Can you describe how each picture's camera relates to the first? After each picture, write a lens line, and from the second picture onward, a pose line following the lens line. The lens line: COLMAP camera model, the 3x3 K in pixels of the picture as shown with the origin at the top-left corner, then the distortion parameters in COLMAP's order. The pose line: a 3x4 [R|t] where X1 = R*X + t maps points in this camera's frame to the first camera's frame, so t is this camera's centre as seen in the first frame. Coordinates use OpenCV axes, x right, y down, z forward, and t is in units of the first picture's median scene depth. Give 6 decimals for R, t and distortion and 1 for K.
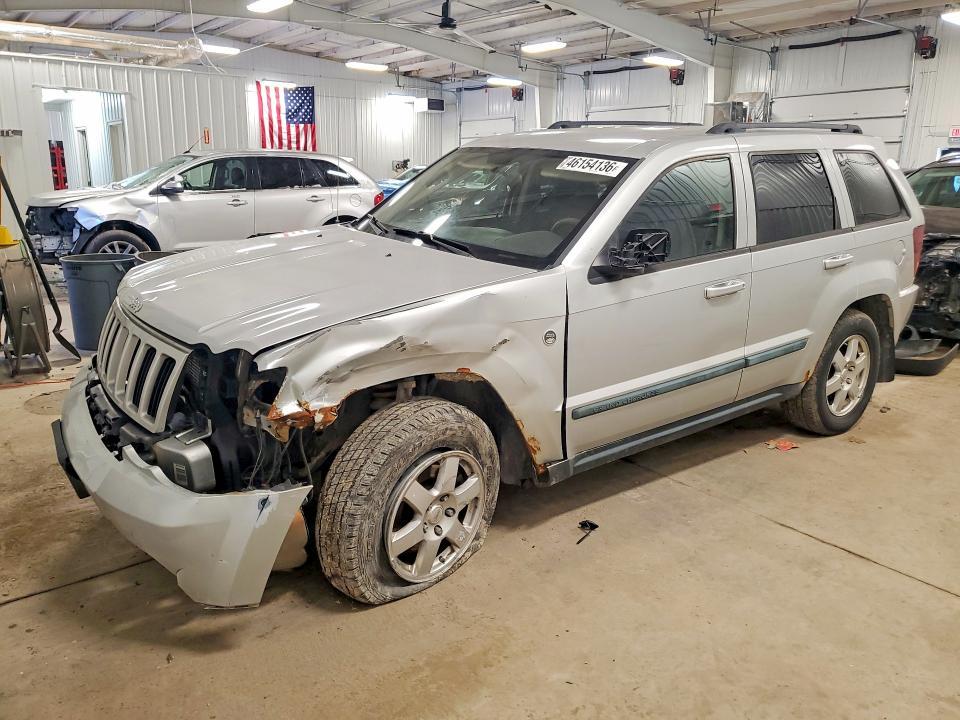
lens RADIAL K [[751.0, 0, 481.8], [0, 751.0, 348.1], [0, 0, 1]] dist [0.005384, -0.000084]
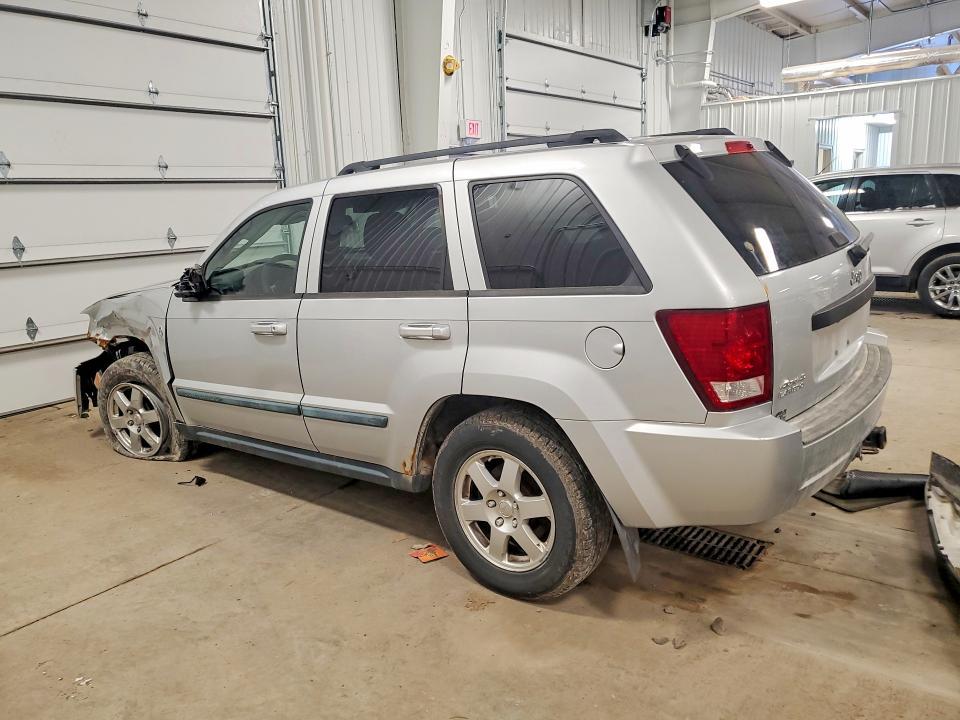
lens RADIAL K [[749.2, 0, 480.0], [0, 749.2, 360.0], [0, 0, 1]] dist [0.076835, -0.082684]
pose [[0.228578, 0.169011, -0.958743, 1.334233], [-0.174169, 0.976026, 0.130533, -0.213402], [0.957819, 0.137146, 0.252534, 0.969437]]
